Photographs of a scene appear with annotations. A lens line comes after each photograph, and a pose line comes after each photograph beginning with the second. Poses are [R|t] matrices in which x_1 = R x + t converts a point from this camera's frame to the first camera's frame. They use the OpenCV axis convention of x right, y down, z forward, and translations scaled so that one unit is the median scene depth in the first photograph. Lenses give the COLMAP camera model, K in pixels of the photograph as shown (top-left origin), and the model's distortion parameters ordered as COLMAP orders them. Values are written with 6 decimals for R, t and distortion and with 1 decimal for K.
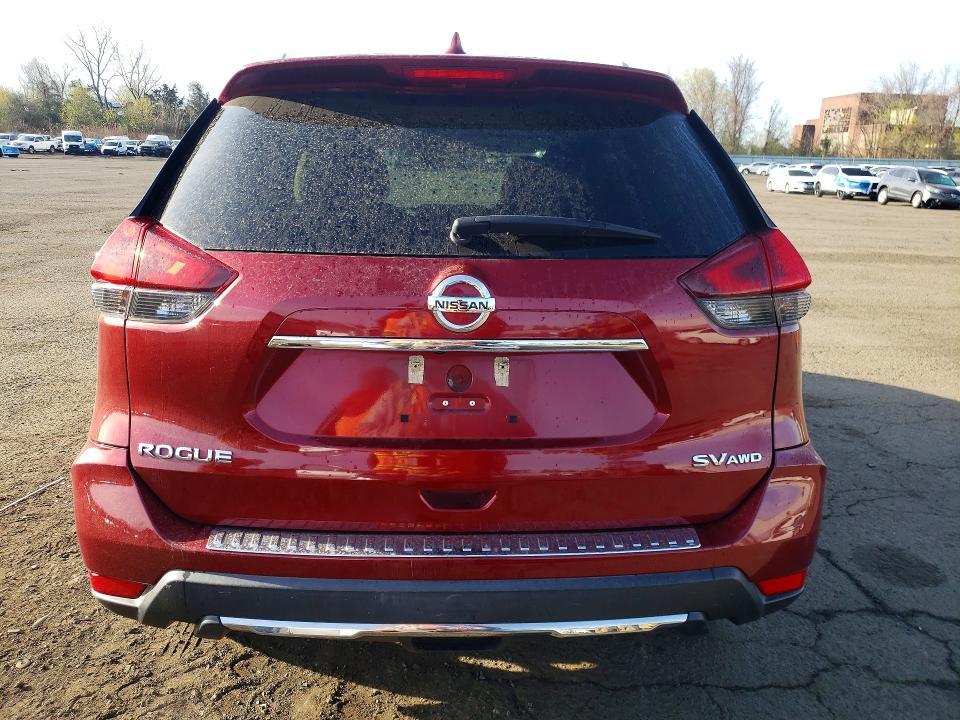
lens RADIAL K [[746.8, 0, 480.0], [0, 746.8, 360.0], [0, 0, 1]] dist [0.019326, 0.008016]
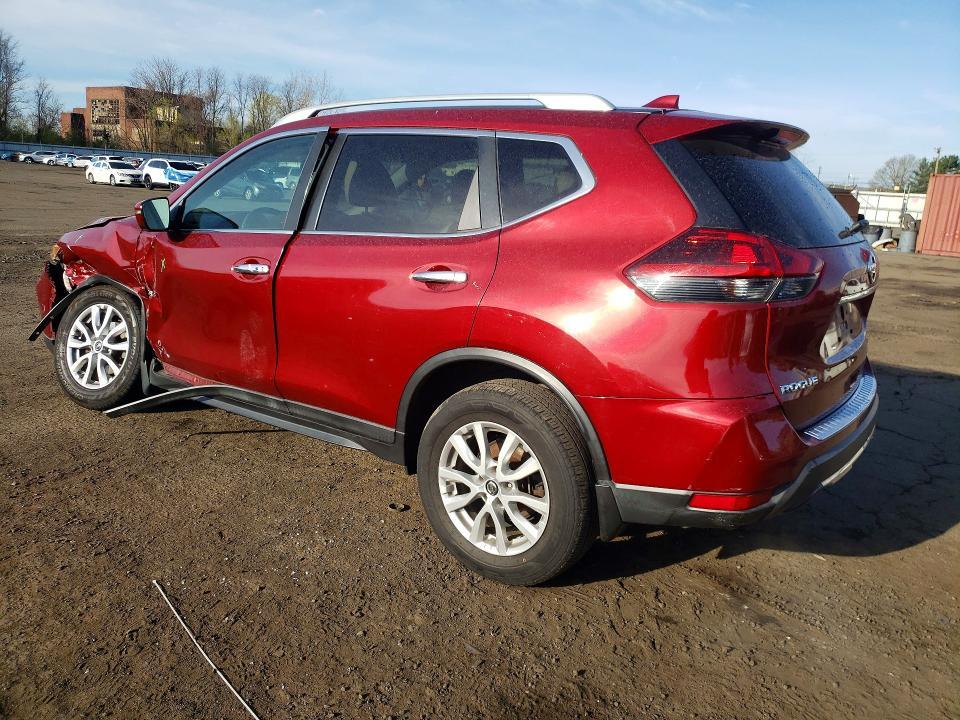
lens RADIAL K [[746.8, 0, 480.0], [0, 746.8, 360.0], [0, 0, 1]] dist [0.019326, 0.008016]
pose [[0.617169, -0.175480, 0.767013, -0.097359], [0.167195, 0.981799, 0.090089, -0.007994], [-0.768862, 0.072641, 0.635275, 0.027790]]
